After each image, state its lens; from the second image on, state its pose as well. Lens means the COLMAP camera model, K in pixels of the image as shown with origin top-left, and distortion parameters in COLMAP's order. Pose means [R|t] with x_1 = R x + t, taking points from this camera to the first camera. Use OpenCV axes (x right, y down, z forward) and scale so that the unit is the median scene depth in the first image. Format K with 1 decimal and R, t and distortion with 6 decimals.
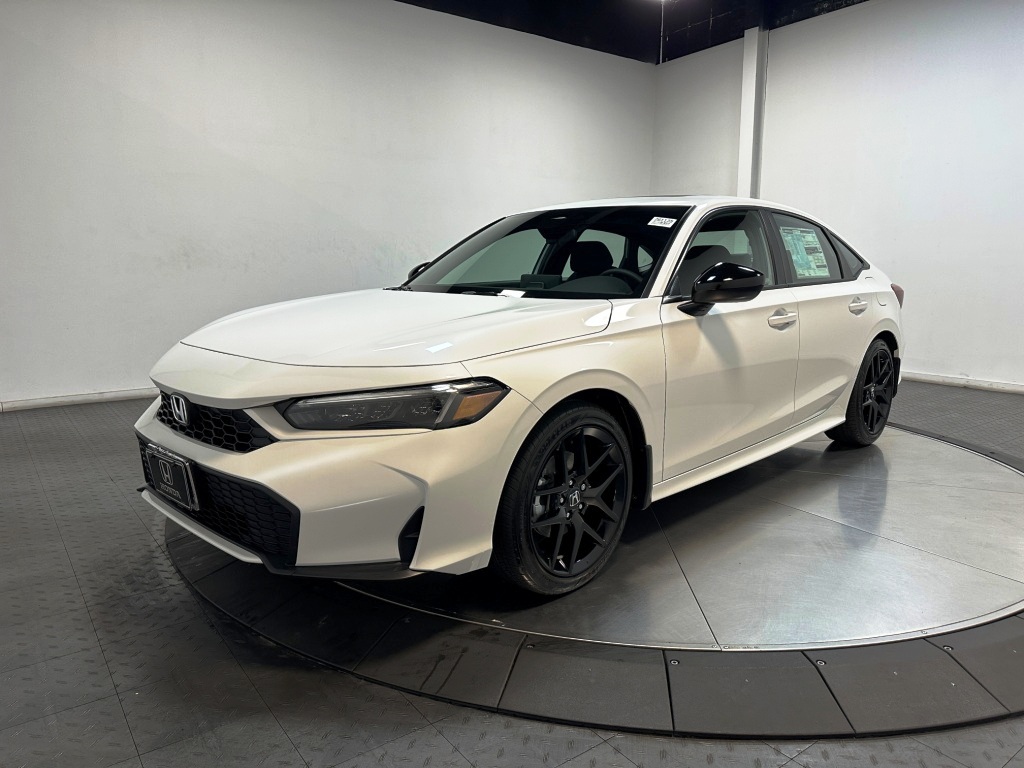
lens RADIAL K [[720.4, 0, 508.2], [0, 720.4, 386.7], [0, 0, 1]] dist [0.027108, -0.033073]
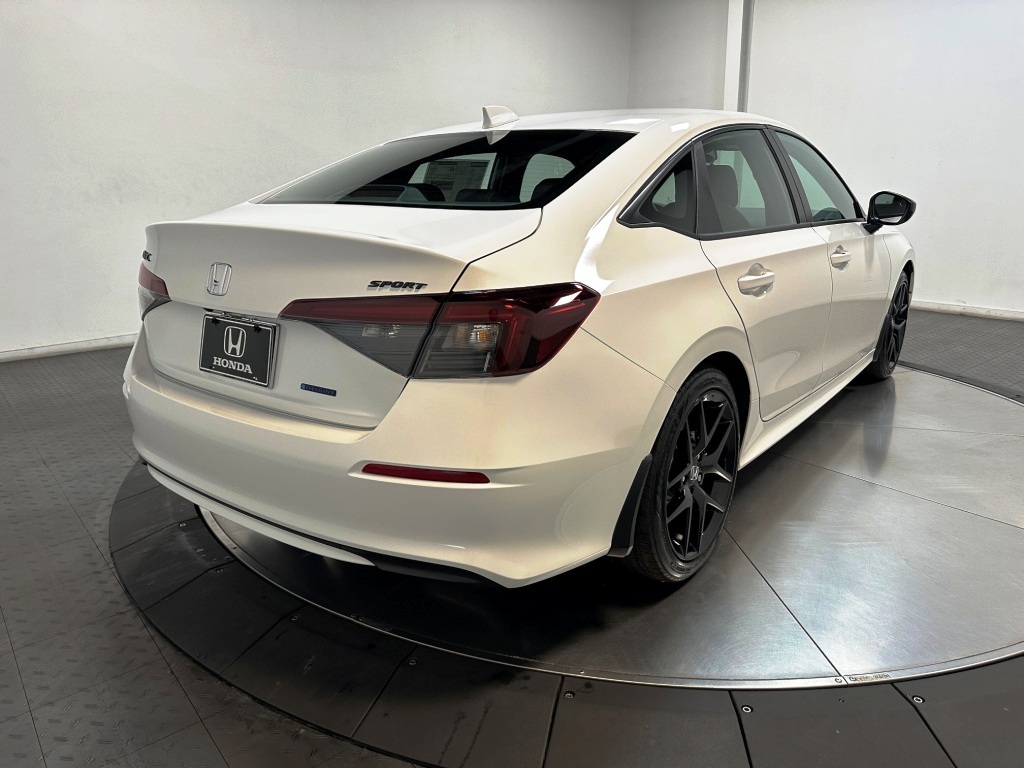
lens RADIAL K [[720.4, 0, 510.7], [0, 720.4, 376.0], [0, 0, 1]] dist [0.027108, -0.033073]
pose [[0.997985, -0.030558, 0.055602, -0.032623], [0.025085, 0.995007, 0.096597, -0.037390], [-0.058276, -0.095008, 0.993769, 0.103644]]
